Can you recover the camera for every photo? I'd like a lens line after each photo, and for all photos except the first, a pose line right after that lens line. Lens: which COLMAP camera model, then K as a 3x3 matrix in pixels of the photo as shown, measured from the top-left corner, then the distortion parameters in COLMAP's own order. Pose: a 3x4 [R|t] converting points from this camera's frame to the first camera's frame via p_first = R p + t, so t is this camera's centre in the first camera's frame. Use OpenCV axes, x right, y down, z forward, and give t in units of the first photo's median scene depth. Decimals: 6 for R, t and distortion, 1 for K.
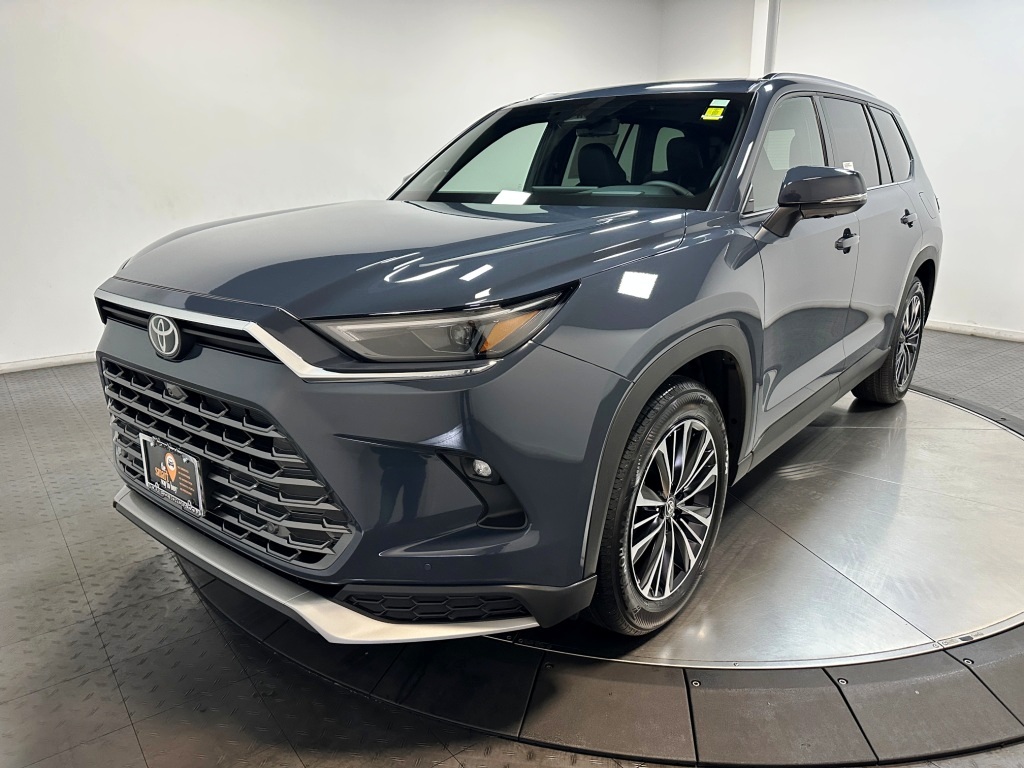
lens RADIAL K [[712.4, 0, 508.2], [0, 712.4, 385.5], [0, 0, 1]] dist [0.056701, -0.107563]
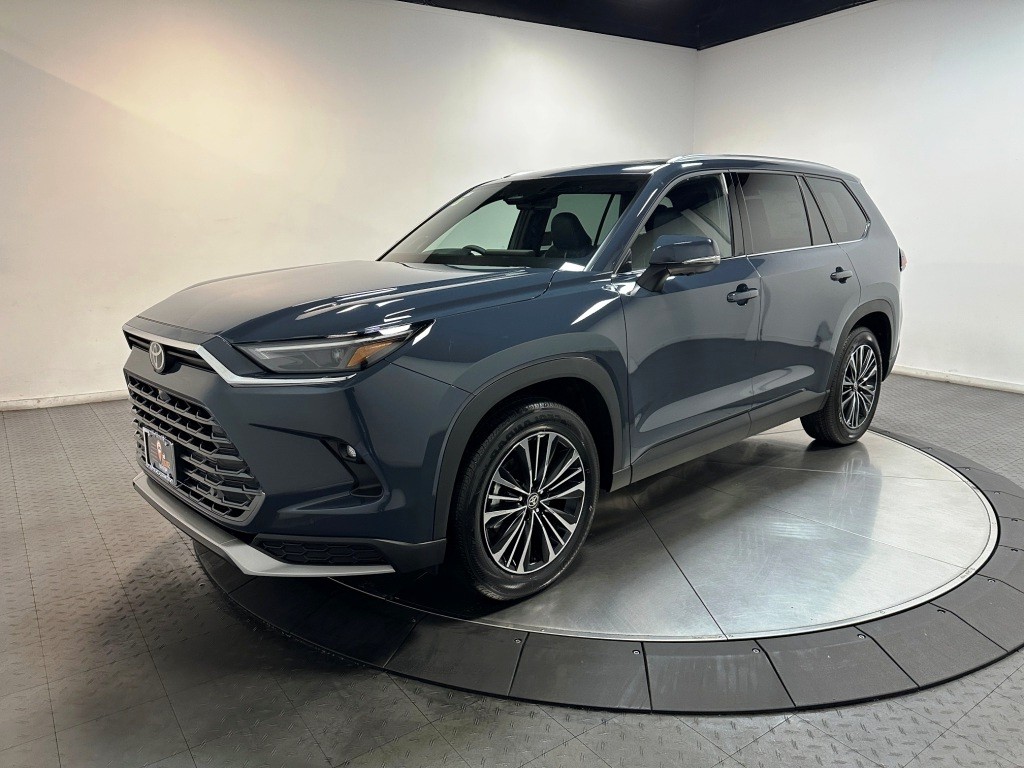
lens RADIAL K [[712.4, 0, 508.2], [0, 712.4, 385.5], [0, 0, 1]] dist [0.056701, -0.107563]
pose [[0.990646, 0.021277, -0.134790, 0.408755], [-0.031337, 0.996842, -0.072962, 0.071280], [0.132812, 0.076503, 0.988184, -0.316267]]
